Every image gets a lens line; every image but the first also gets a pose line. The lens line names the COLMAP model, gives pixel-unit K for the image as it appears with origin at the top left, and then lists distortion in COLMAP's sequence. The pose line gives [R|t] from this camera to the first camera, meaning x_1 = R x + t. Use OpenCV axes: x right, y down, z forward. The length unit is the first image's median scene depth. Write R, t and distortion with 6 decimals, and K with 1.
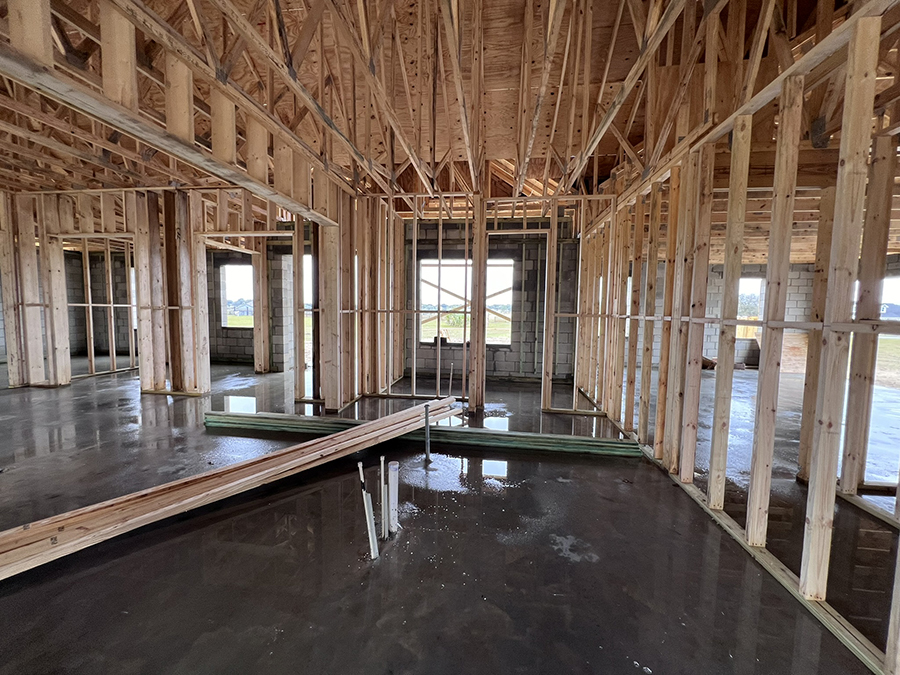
lens RADIAL K [[358.9, 0, 447.5], [0, 358.9, 334.7], [0, 0, 1]] dist [-0.000937, -0.000151]
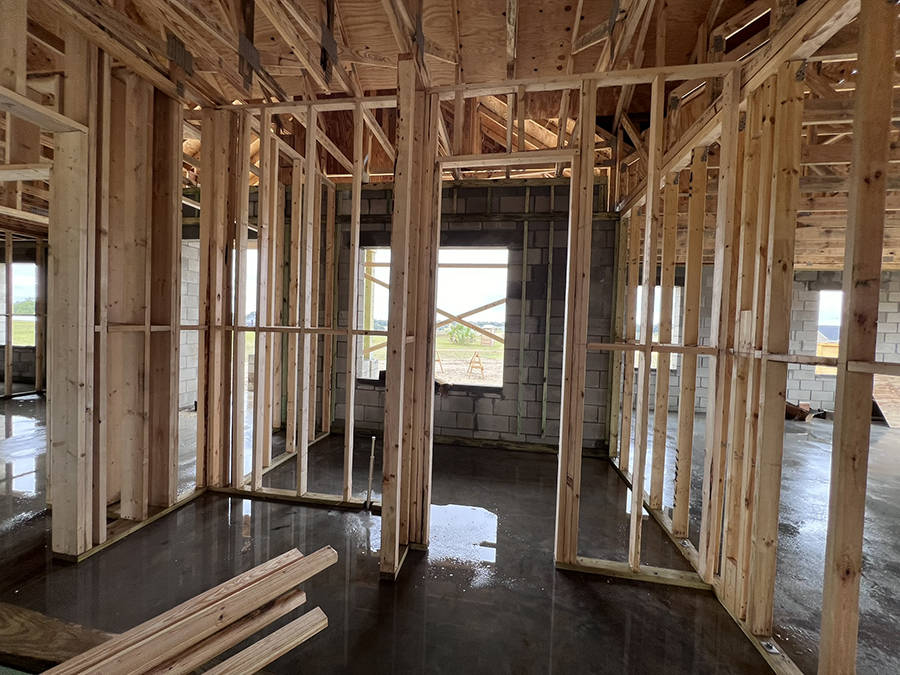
lens RADIAL K [[358.9, 0, 447.5], [0, 358.9, 334.7], [0, 0, 1]] dist [-0.000937, -0.000151]
pose [[0.999510, 0.019879, -0.024194, 0.097537], [-0.020935, 0.998802, -0.044225, -0.032658], [0.023286, 0.044709, 0.998729, 0.394435]]
